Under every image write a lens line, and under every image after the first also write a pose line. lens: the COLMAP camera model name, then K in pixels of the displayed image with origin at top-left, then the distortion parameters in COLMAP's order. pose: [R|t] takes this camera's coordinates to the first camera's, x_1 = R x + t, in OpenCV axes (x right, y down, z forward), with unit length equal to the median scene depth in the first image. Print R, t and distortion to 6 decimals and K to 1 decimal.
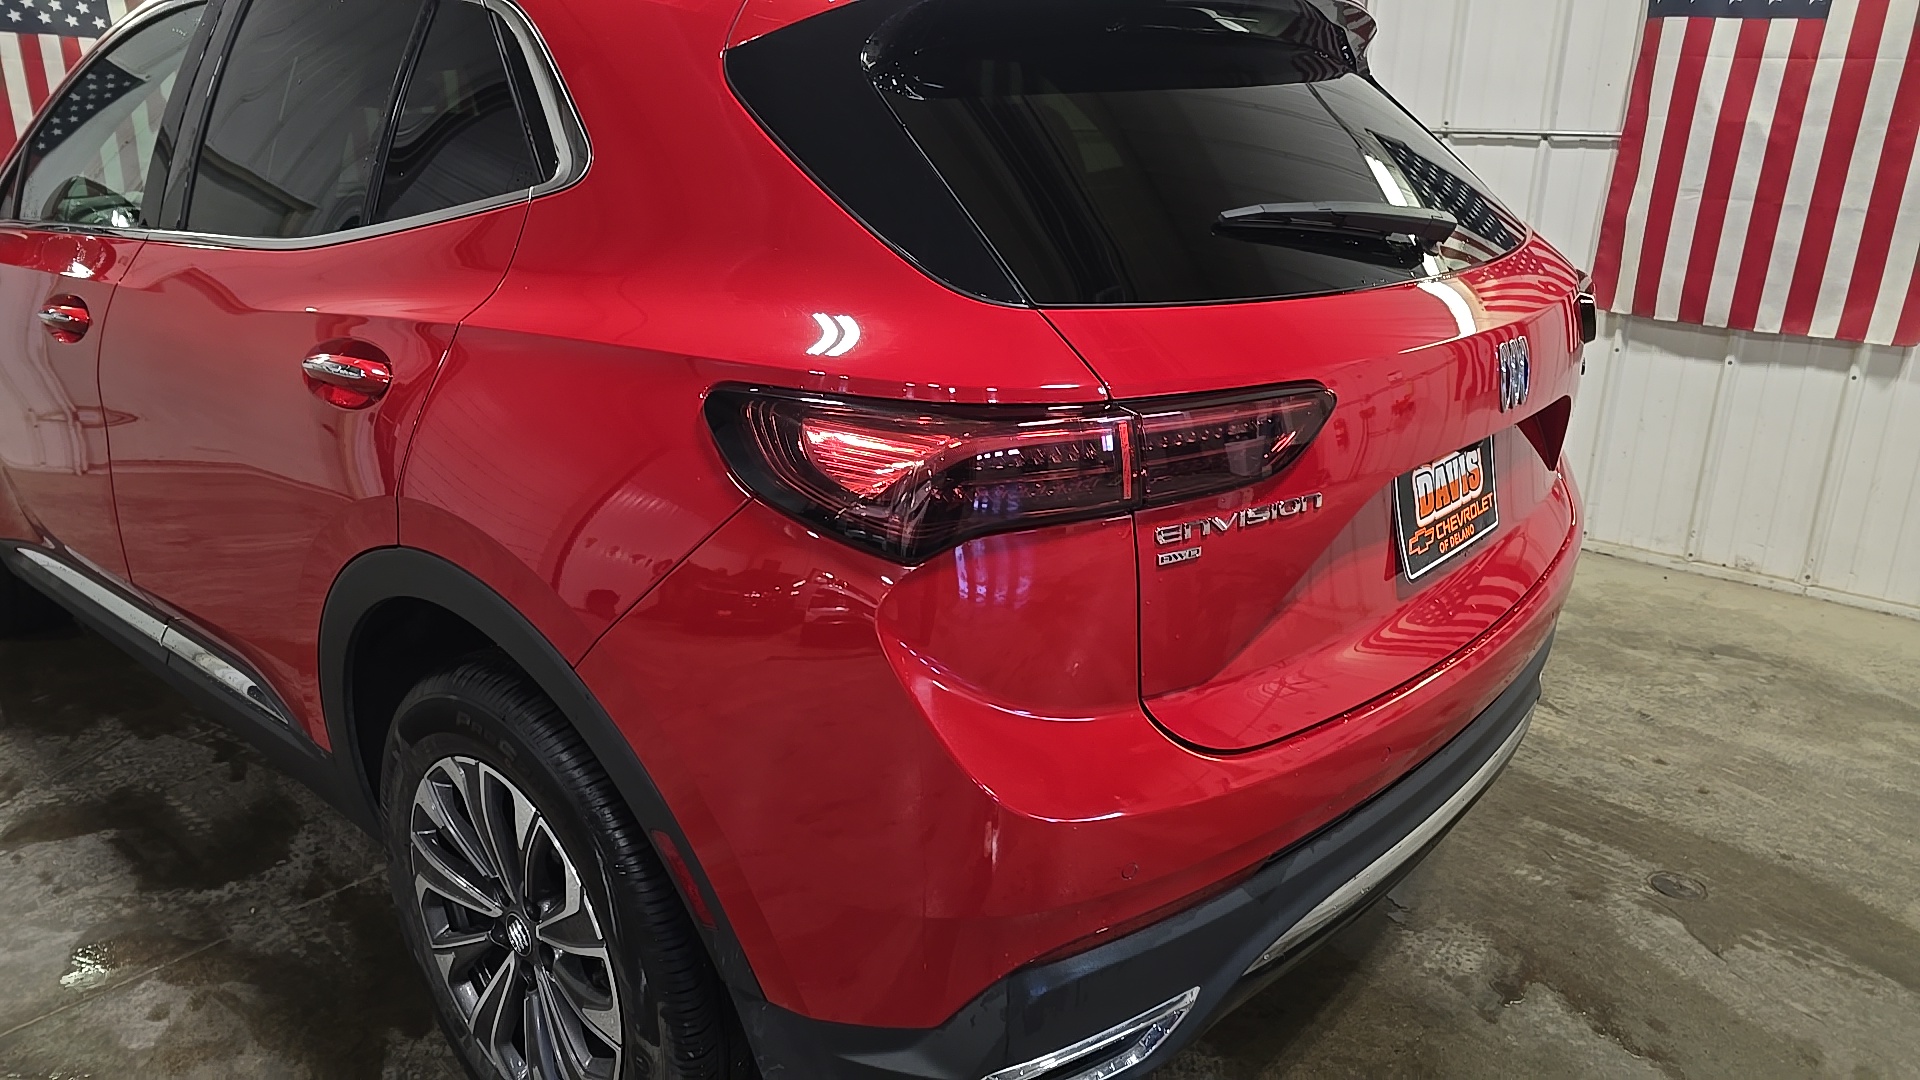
lens RADIAL K [[1297.6, 0, 966.4], [0, 1297.6, 535.3], [0, 0, 1]] dist [0.065233, -0.050946]
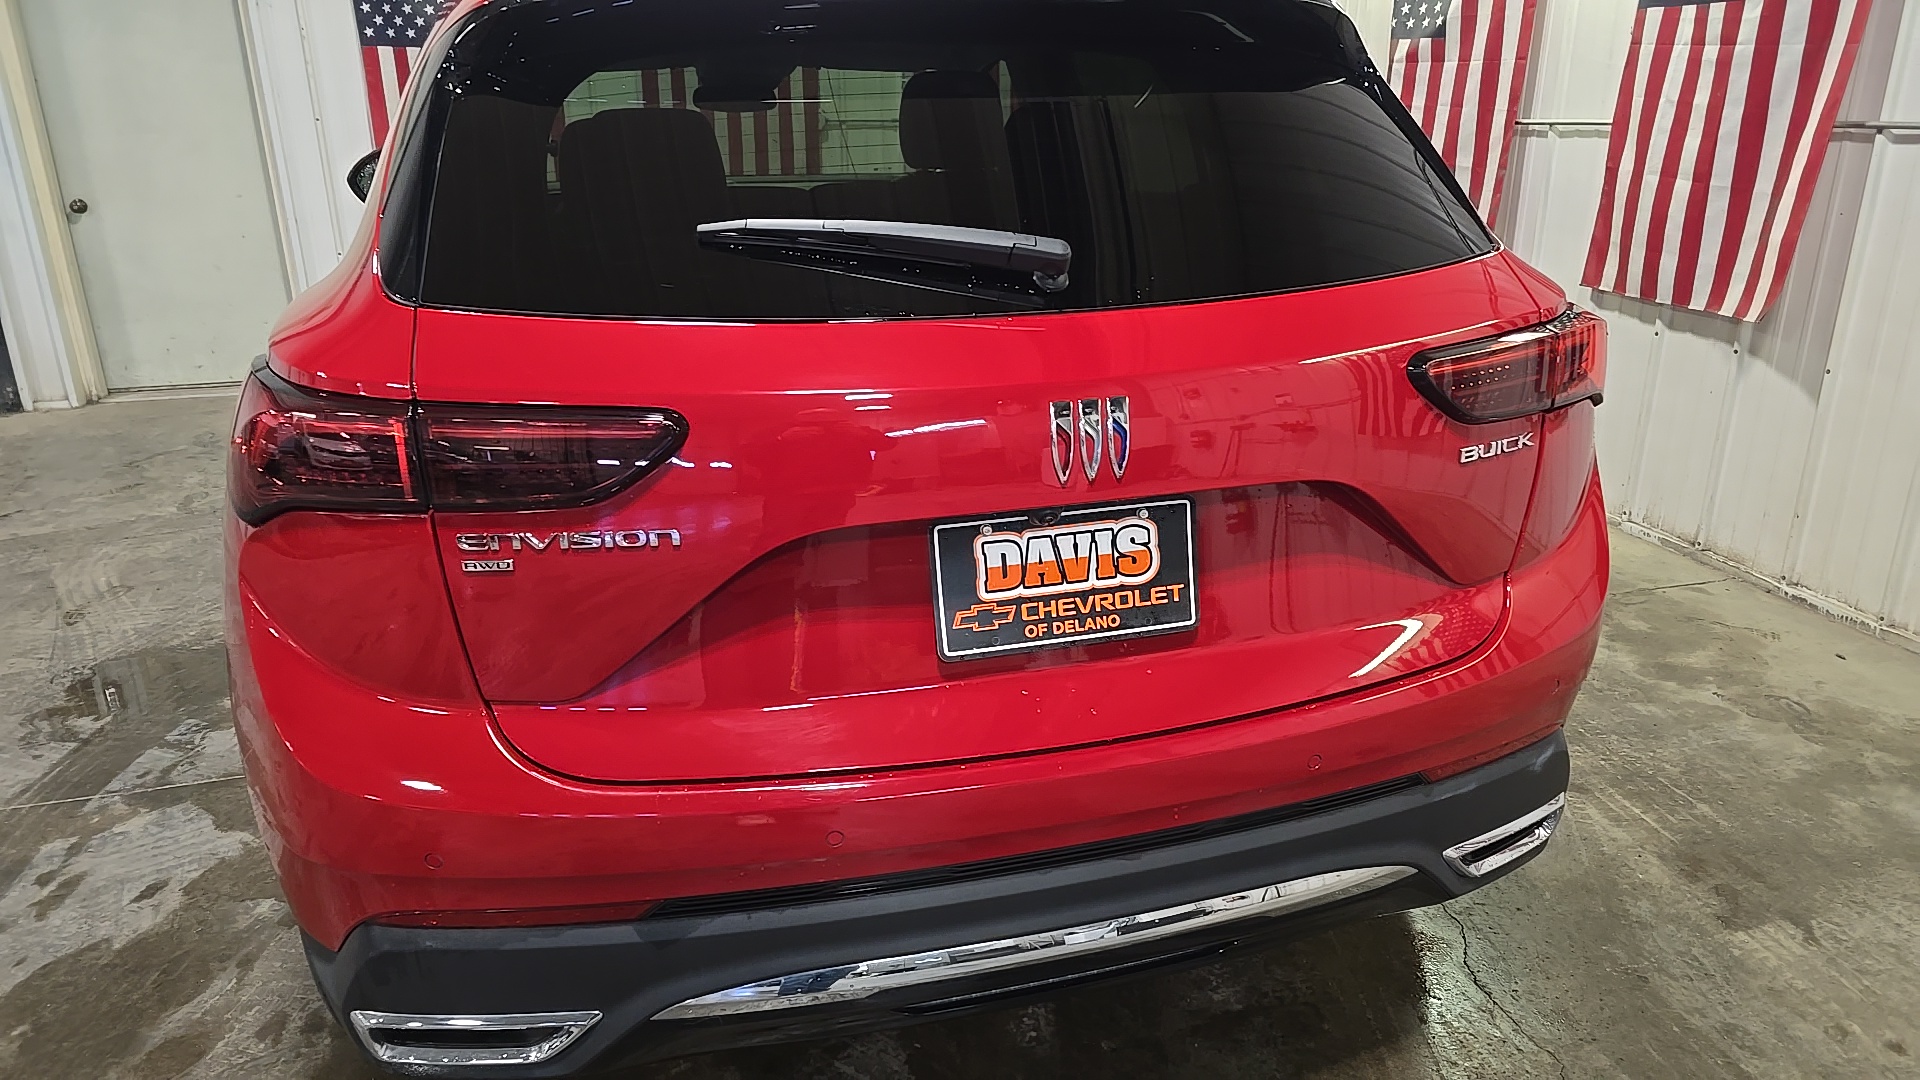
lens RADIAL K [[1297.6, 0, 958.8], [0, 1297.6, 548.2], [0, 0, 1]] dist [0.065233, -0.050946]
pose [[0.840490, 0.166588, -0.515582, 0.564828], [-0.157898, 0.985567, 0.061042, -0.066469], [0.518310, 0.030104, 0.854663, 0.190691]]
